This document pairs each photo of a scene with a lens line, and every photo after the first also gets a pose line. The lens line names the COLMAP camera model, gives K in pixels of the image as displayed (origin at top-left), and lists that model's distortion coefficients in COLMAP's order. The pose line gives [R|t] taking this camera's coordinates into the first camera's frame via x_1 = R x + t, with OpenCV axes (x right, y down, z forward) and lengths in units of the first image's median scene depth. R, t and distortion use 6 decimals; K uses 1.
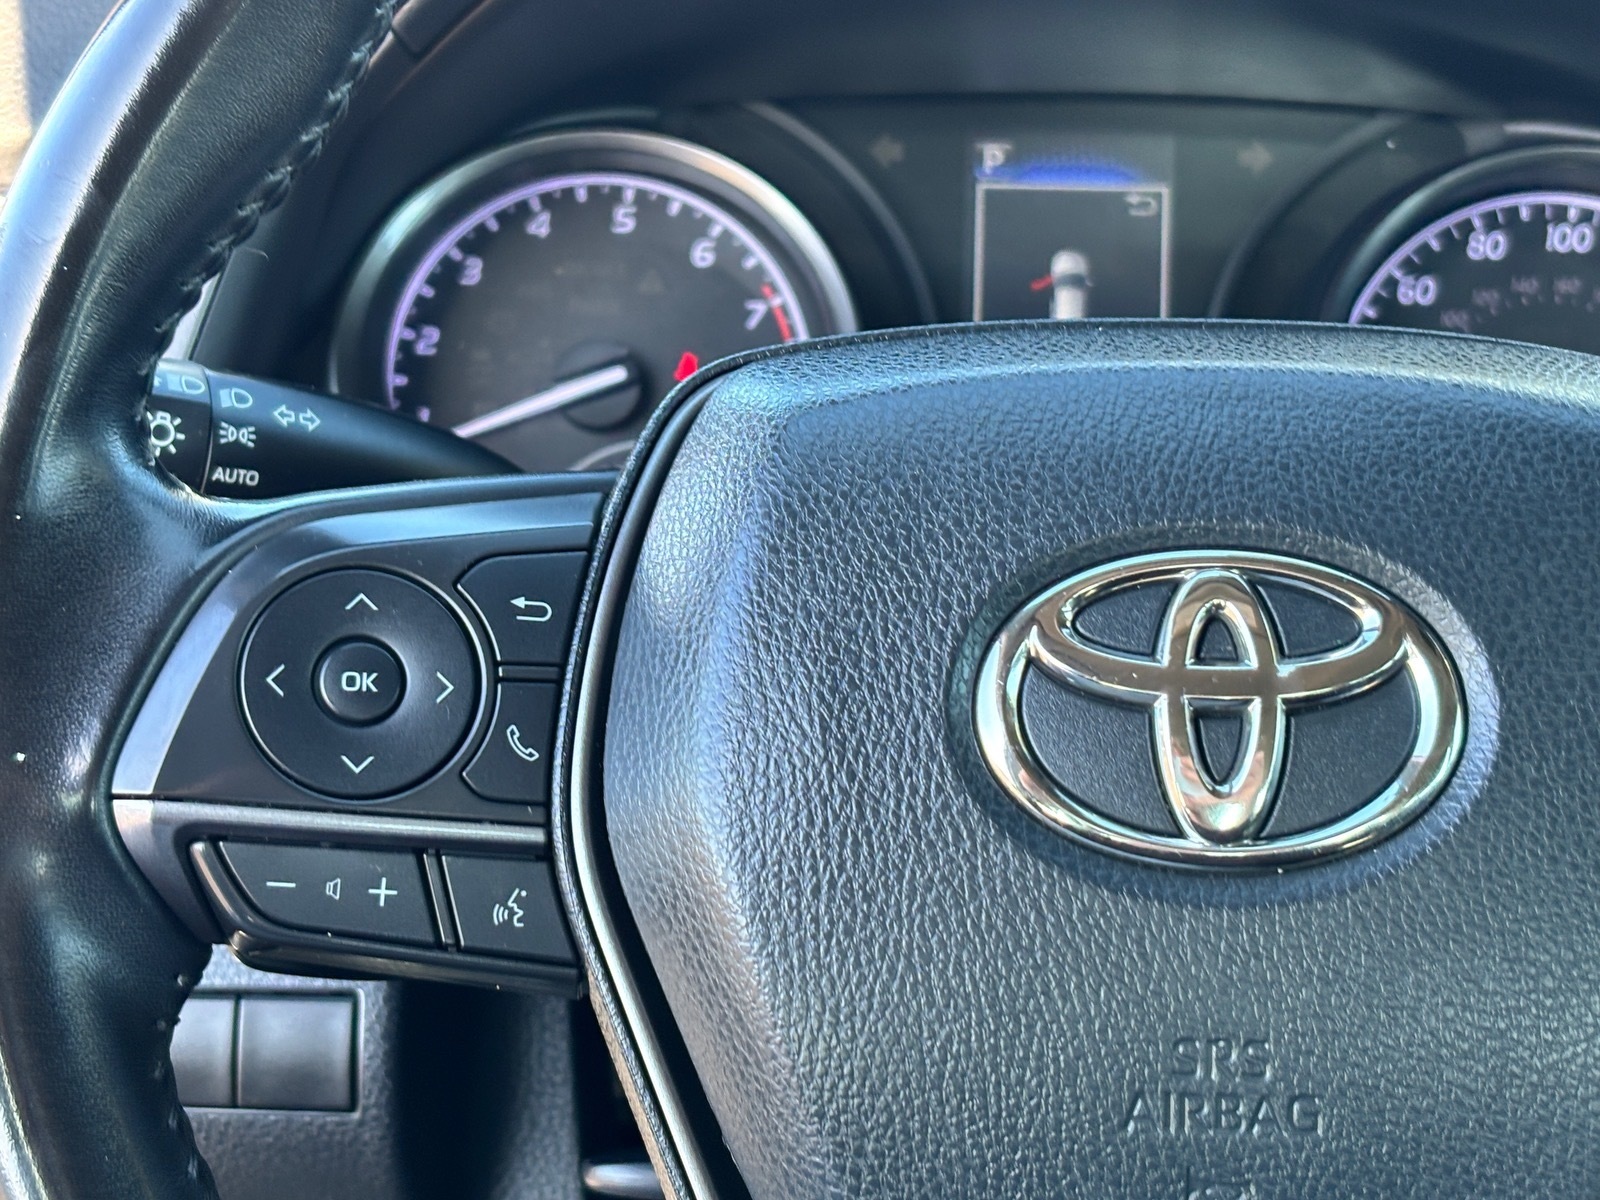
lens RADIAL K [[2751.2, 0, 763.8], [0, 2751.2, 577.0], [0, 0, 1]] dist [0.090939, 0.000000]
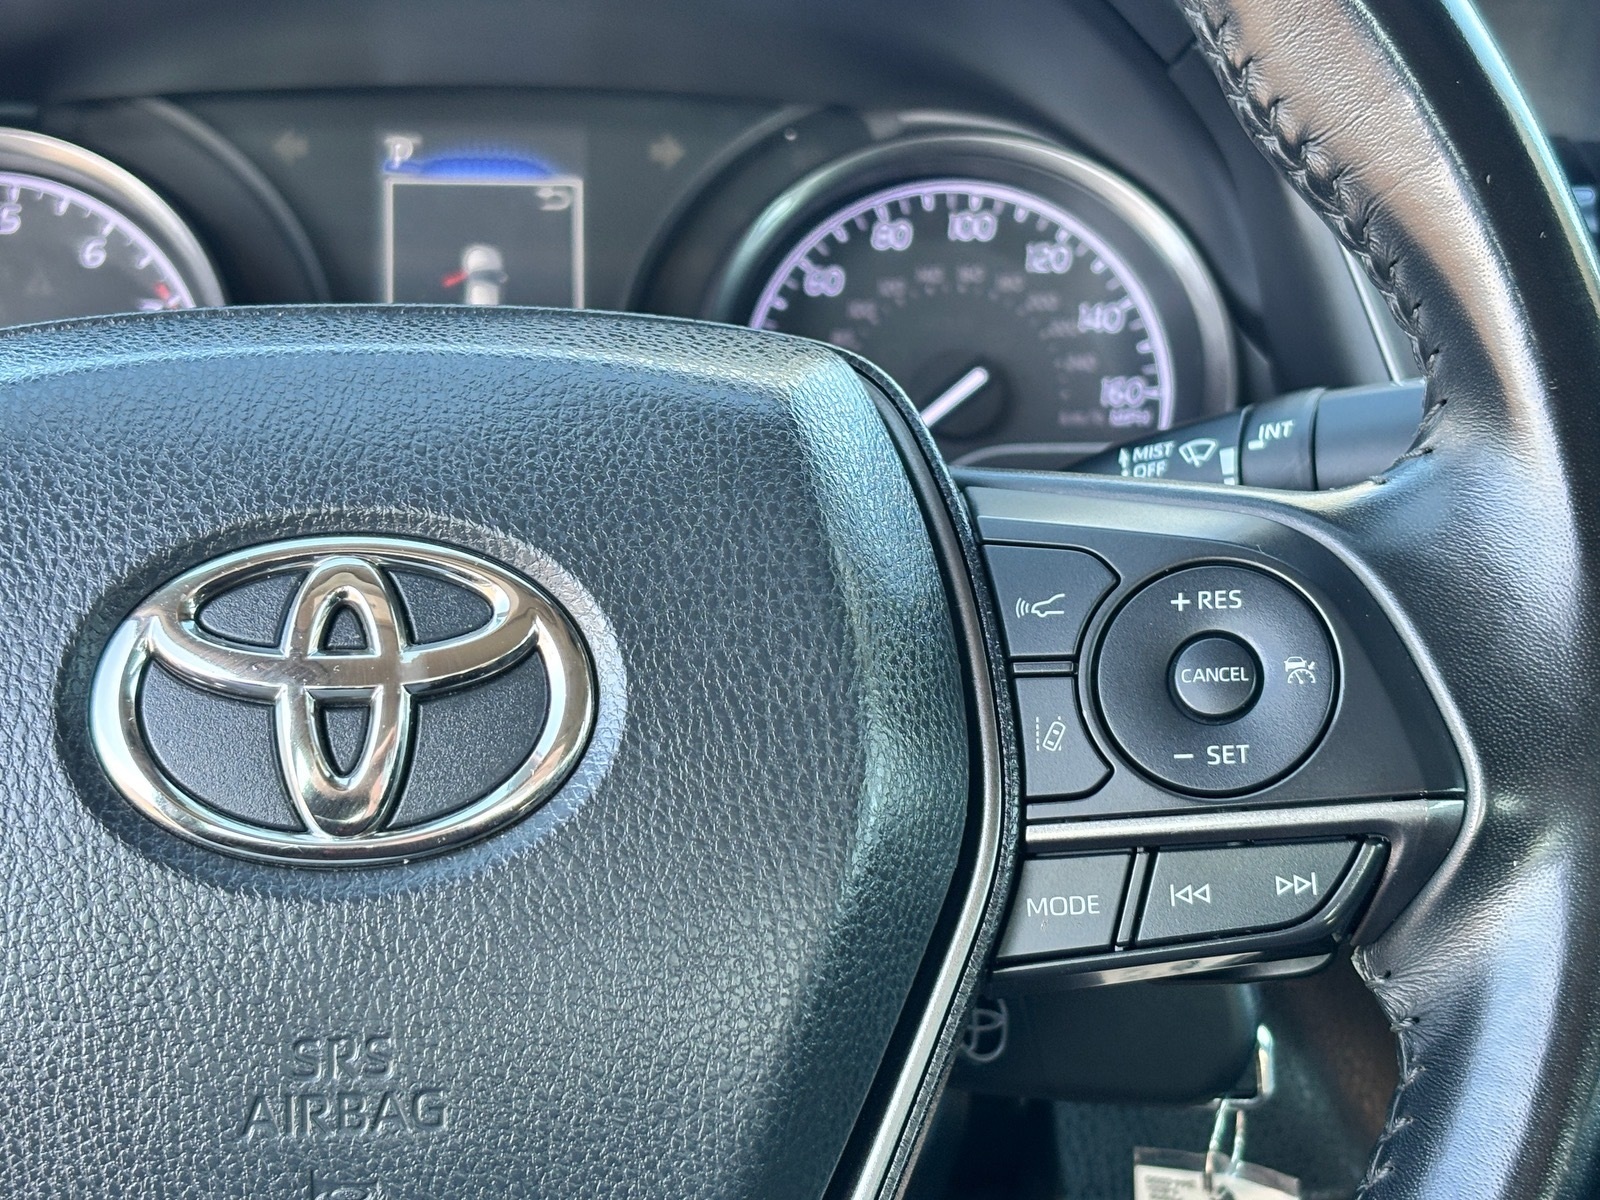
lens RADIAL K [[2751.2, 0, 826.9], [0, 2751.2, 587.9], [0, 0, 1]] dist [0.090939, 0.000000]
pose [[0.994388, -0.030360, 0.101340, 0.161060], [0.030492, 0.999535, 0.000245, 0.009168], [-0.101300, 0.002846, 0.994852, 0.007567]]
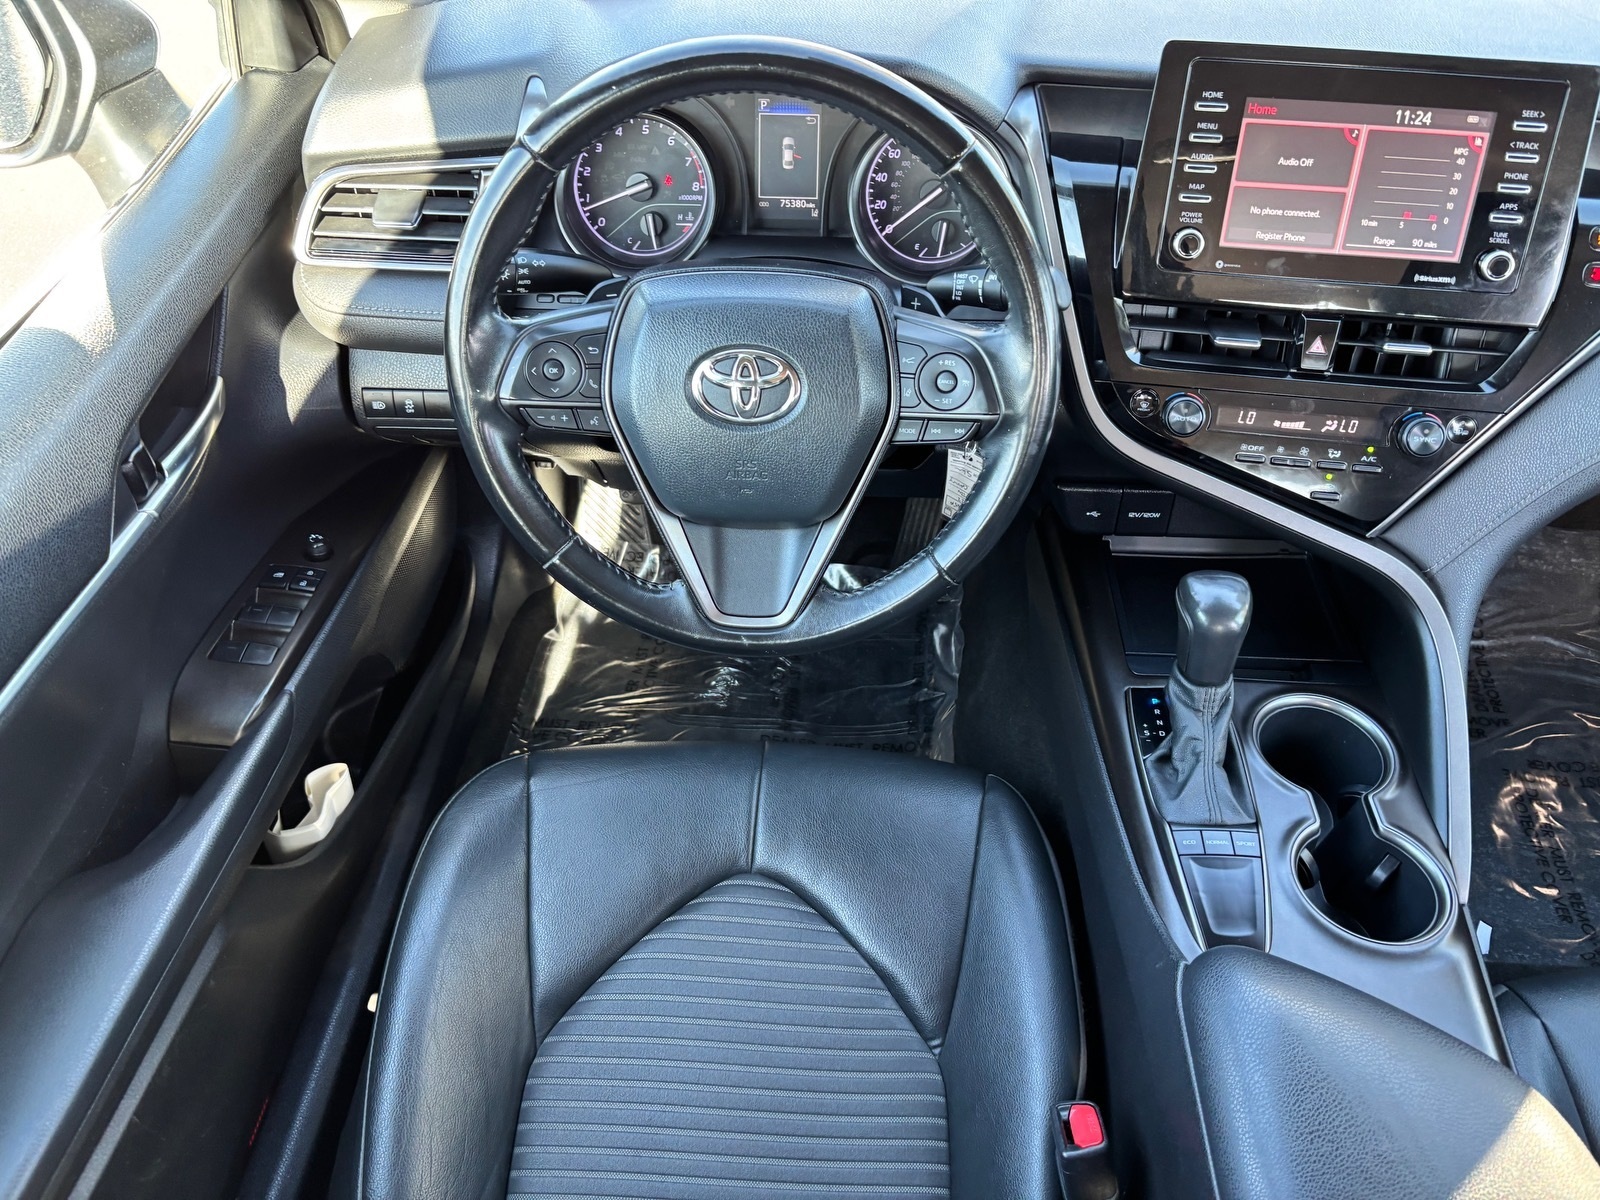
lens RADIAL K [[1230.0, 0, 806.4], [0, 1230.0, 613.8], [0, 0, 1]] dist [0.041428, -0.050373]
pose [[0.999495, 0.005910, -0.031211, 0.222036], [0.009933, 0.875121, 0.483803, -0.400899], [0.030172, -0.483869, 0.874620, -0.612494]]
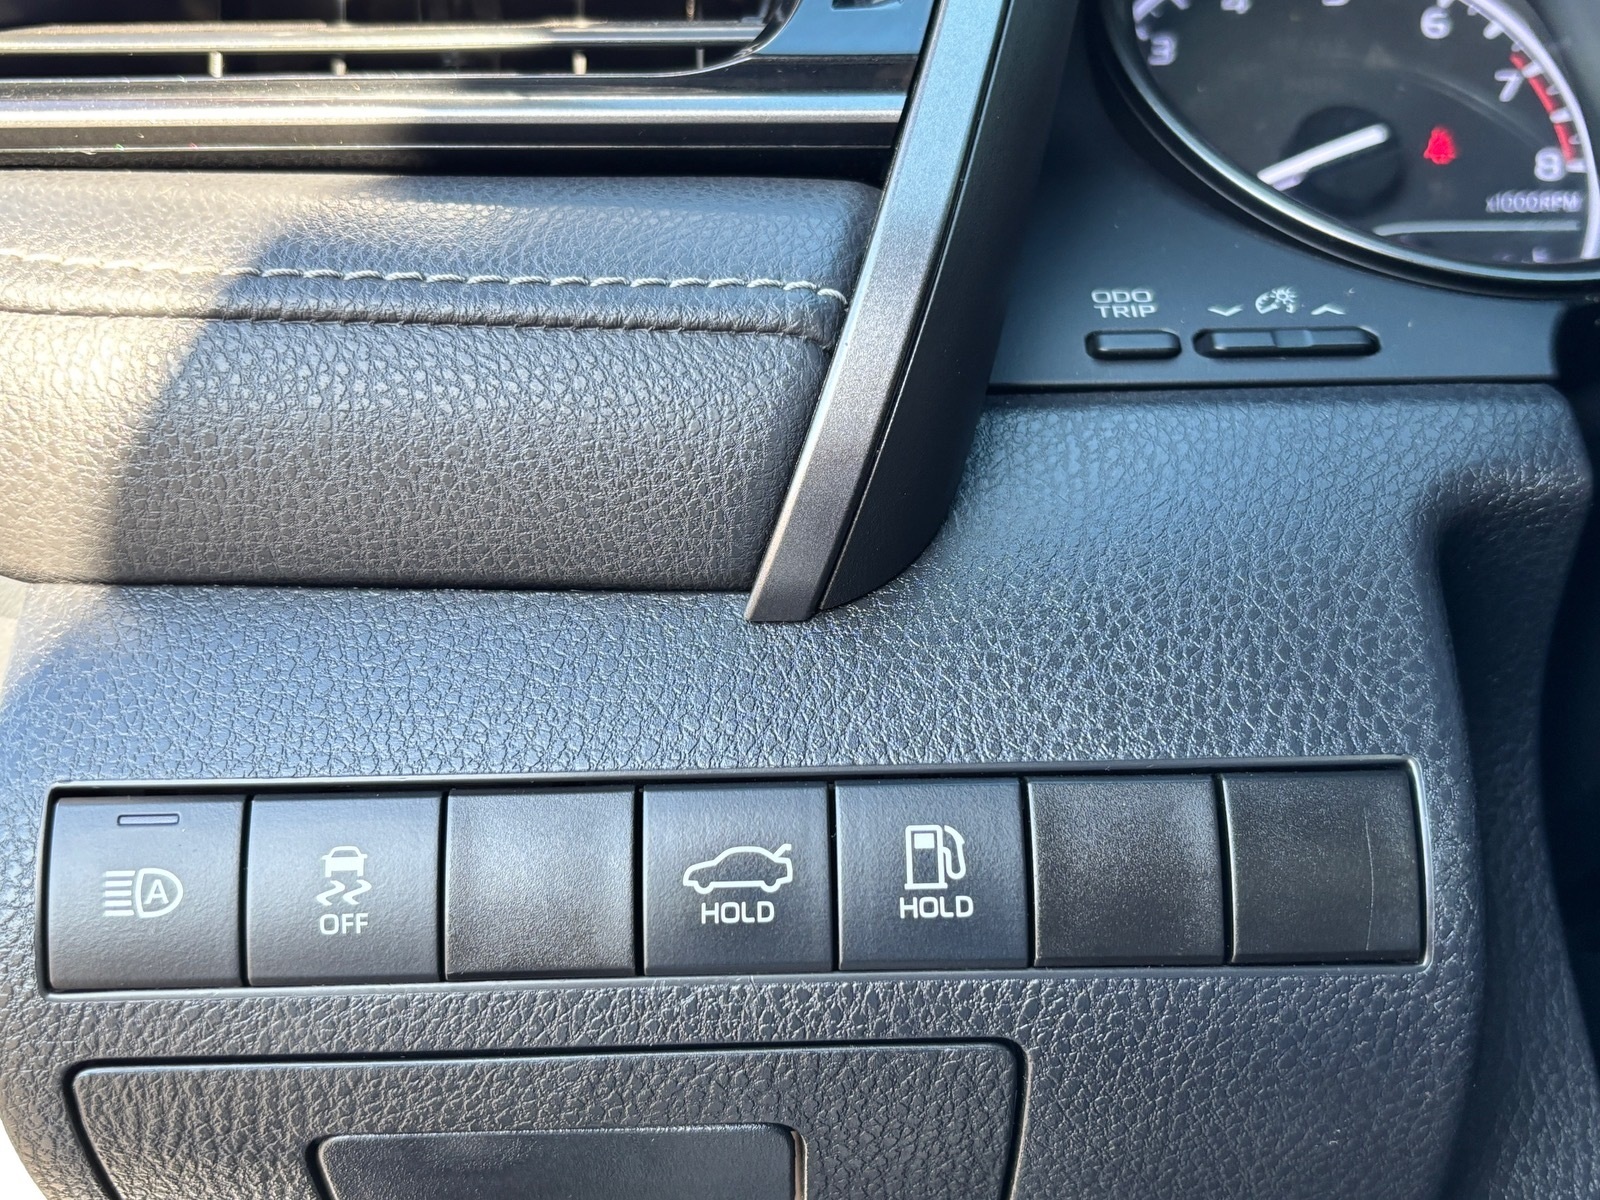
lens RADIAL K [[1859.7, 0, 815.5], [0, 1859.7, 615.2], [0, 0, 1]] dist [-0.048631, 0.000000]
pose [[0.998545, -0.036676, 0.039534, -0.292160], [0.043291, 0.982319, -0.182142, 0.187151], [-0.032155, 0.183589, 0.982477, 0.599550]]
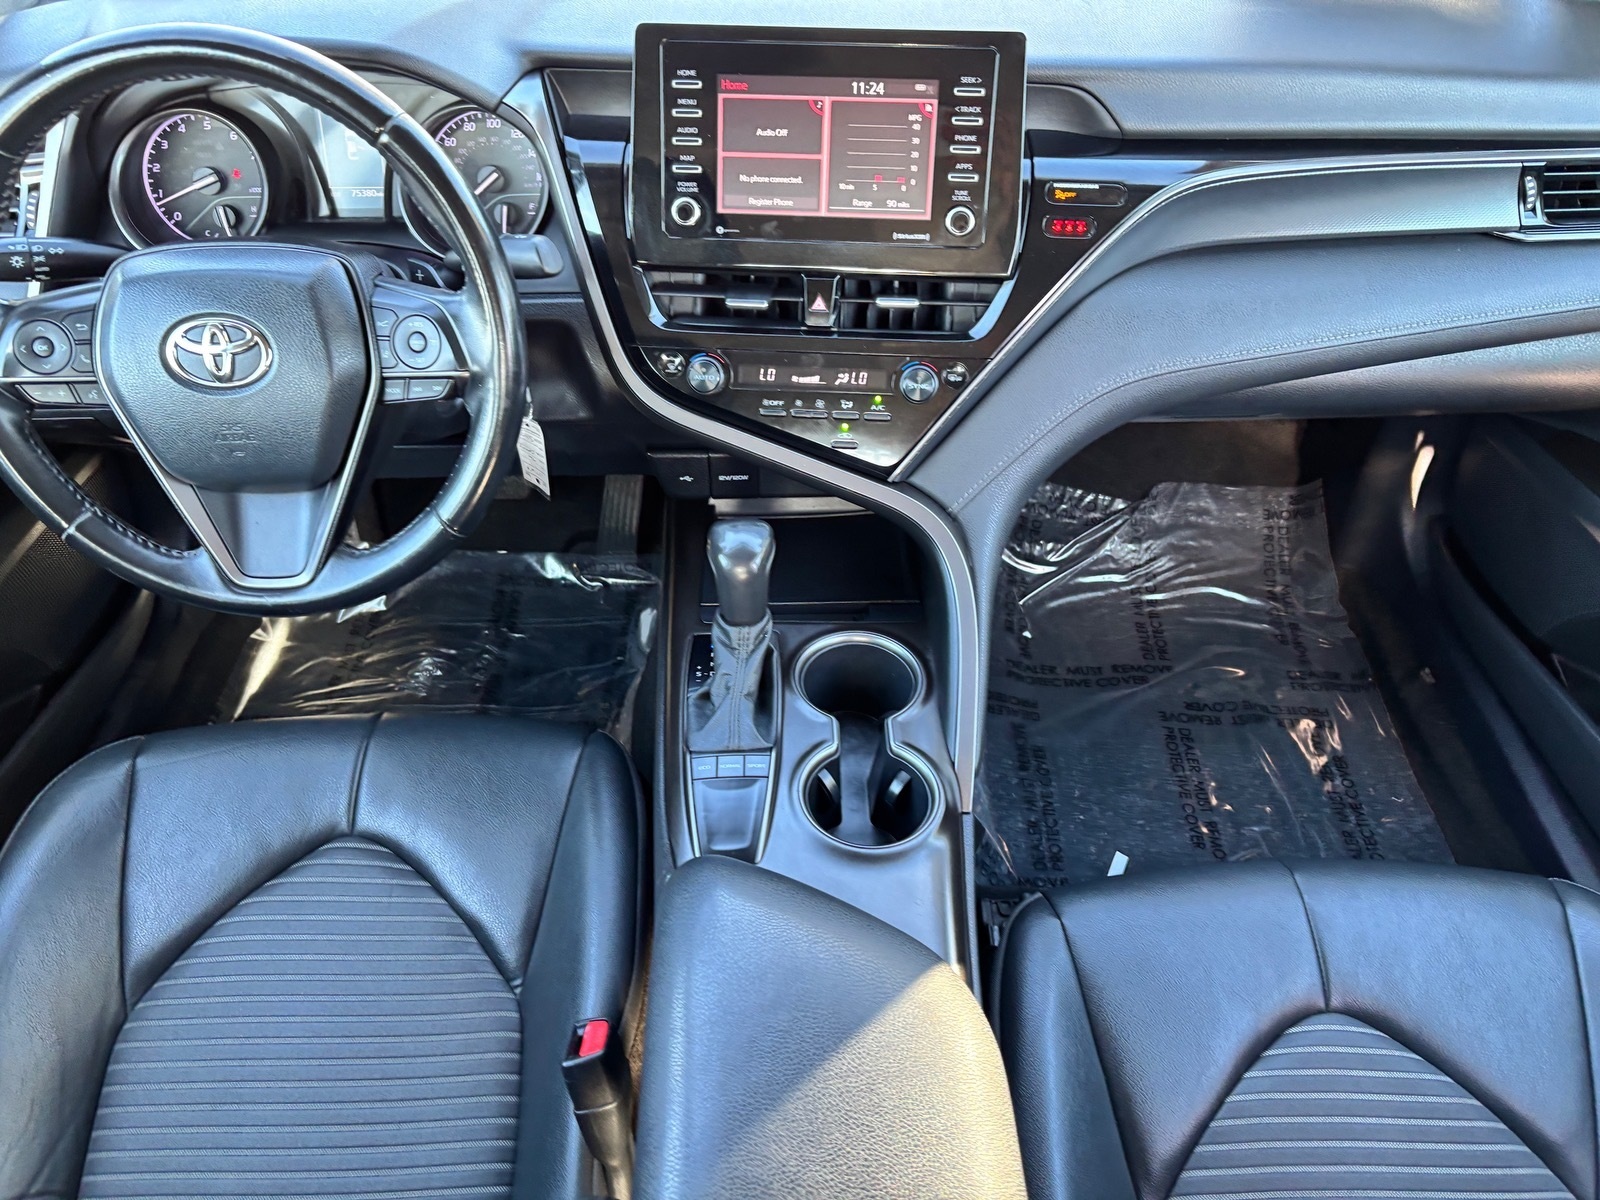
lens RADIAL K [[1230.0, 0, 800.5], [0, 1230.0, 613.5], [0, 0, 1]] dist [0.041428, -0.050373]
pose [[0.998894, -0.045280, 0.012693, 0.749081], [0.034111, 0.883465, 0.467255, -0.346670], [-0.032371, -0.466305, 0.884032, -0.739334]]
